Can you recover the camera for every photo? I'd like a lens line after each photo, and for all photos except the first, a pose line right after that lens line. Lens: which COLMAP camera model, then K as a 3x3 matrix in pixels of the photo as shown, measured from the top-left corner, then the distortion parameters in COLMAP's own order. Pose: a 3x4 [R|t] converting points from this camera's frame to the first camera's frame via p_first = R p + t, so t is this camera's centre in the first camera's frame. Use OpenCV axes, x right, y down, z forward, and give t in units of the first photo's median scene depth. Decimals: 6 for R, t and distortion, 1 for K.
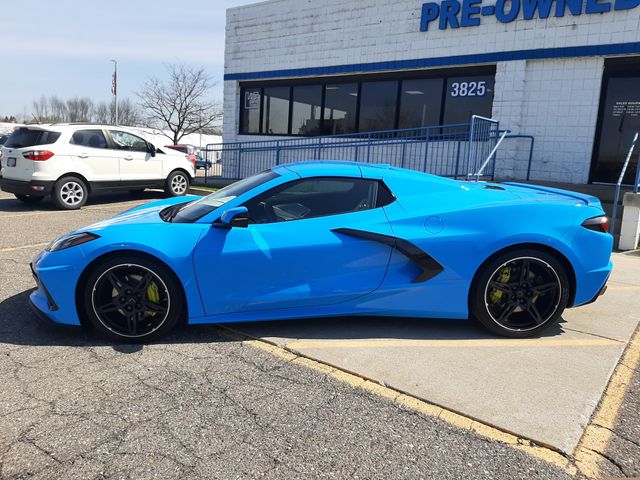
lens RADIAL K [[478.1, 0, 323.6], [0, 478.1, 268.4], [0, 0, 1]] dist [0.044318, -0.080619]
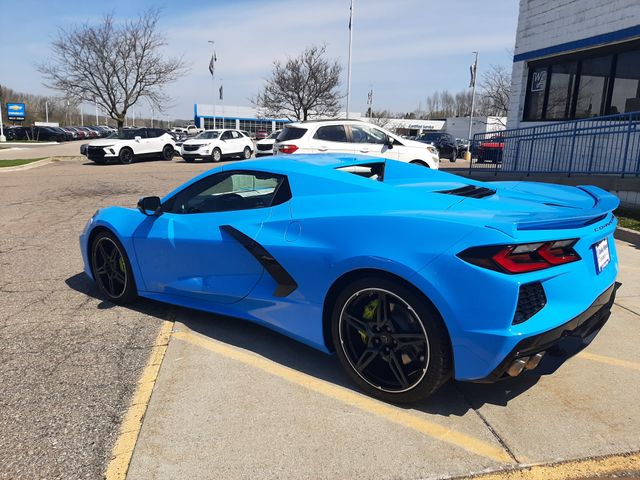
lens RADIAL K [[477.1, 0, 324.8], [0, 477.1, 276.7], [0, 0, 1]] dist [0.040026, -0.076433]
pose [[0.753228, 0.158387, -0.638405, 0.774868], [-0.135323, 0.987128, 0.085242, -0.087363], [0.643689, 0.022184, 0.764966, 0.388784]]
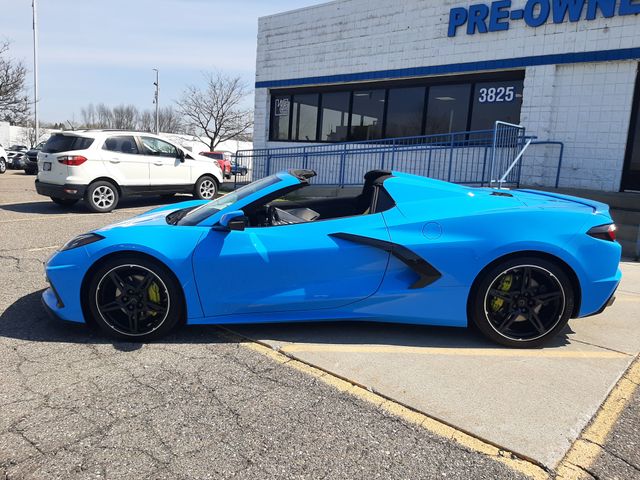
lens RADIAL K [[478.1, 0, 323.6], [0, 478.1, 268.4], [0, 0, 1]] dist [0.044318, -0.080619]
pose [[0.997335, 0.018326, -0.070616, 0.074887], [-0.019221, 0.999743, -0.012013, 0.003023], [0.070378, 0.013339, 0.997431, -0.000362]]
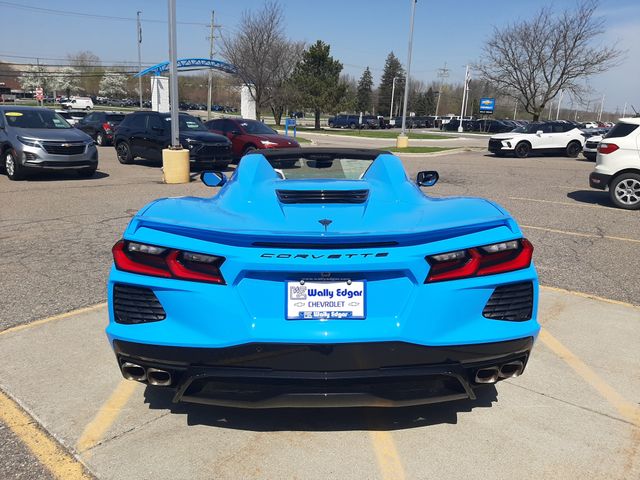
lens RADIAL K [[478.1, 0, 323.6], [0, 478.1, 268.4], [0, 0, 1]] dist [0.044318, -0.080619]
pose [[-0.017196, 0.260594, -0.965295, 1.115046], [-0.262656, 0.930354, 0.255840, -0.281323], [0.964736, 0.257940, 0.052448, 1.198850]]
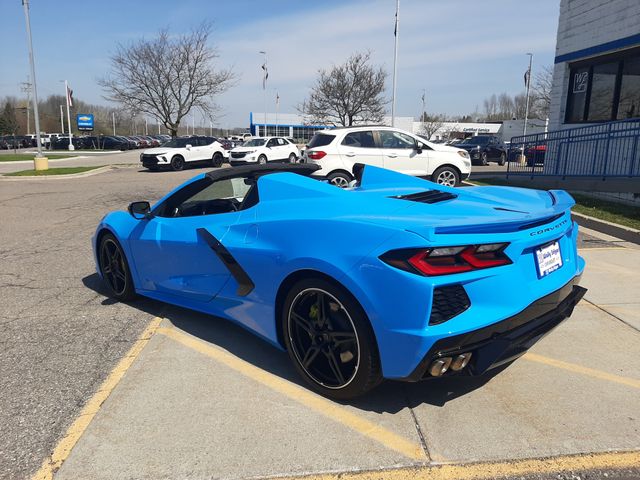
lens RADIAL K [[478.1, 0, 323.6], [0, 478.1, 268.4], [0, 0, 1]] dist [0.044318, -0.080619]
pose [[0.676872, 0.150484, -0.720555, 0.921254], [-0.141444, 0.987228, 0.073309, -0.106878], [0.722384, 0.052297, 0.689512, 0.470854]]
